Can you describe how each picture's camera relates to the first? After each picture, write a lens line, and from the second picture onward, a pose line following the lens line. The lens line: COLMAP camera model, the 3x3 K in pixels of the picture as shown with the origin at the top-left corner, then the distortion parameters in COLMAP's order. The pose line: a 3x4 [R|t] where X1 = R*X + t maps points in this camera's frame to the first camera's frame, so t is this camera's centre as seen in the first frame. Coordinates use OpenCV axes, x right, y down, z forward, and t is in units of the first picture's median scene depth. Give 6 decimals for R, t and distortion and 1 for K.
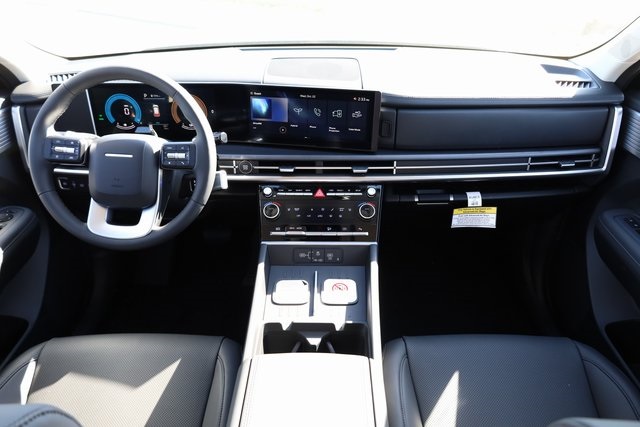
lens RADIAL K [[427.7, 0, 321.2], [0, 427.7, 215.6], [0, 0, 1]] dist [-0.031433, -0.001425]
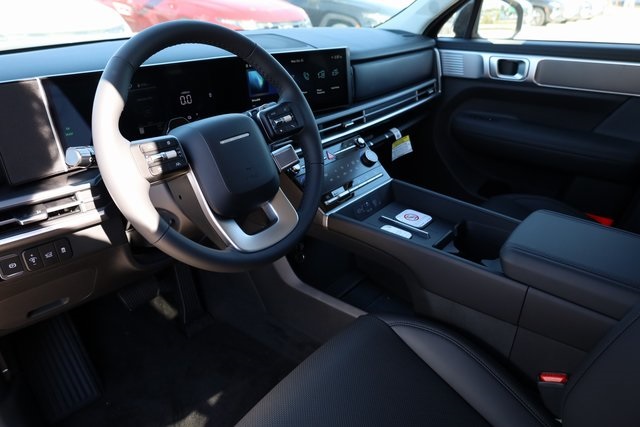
lens RADIAL K [[427.7, 0, 317.8], [0, 427.7, 213.6], [0, 0, 1]] dist [-0.031433, -0.001425]
pose [[0.622102, -0.345095, 0.702779, -0.793850], [0.423133, 0.903431, 0.069065, -0.010573], [-0.658747, 0.254404, 0.708047, 0.358887]]
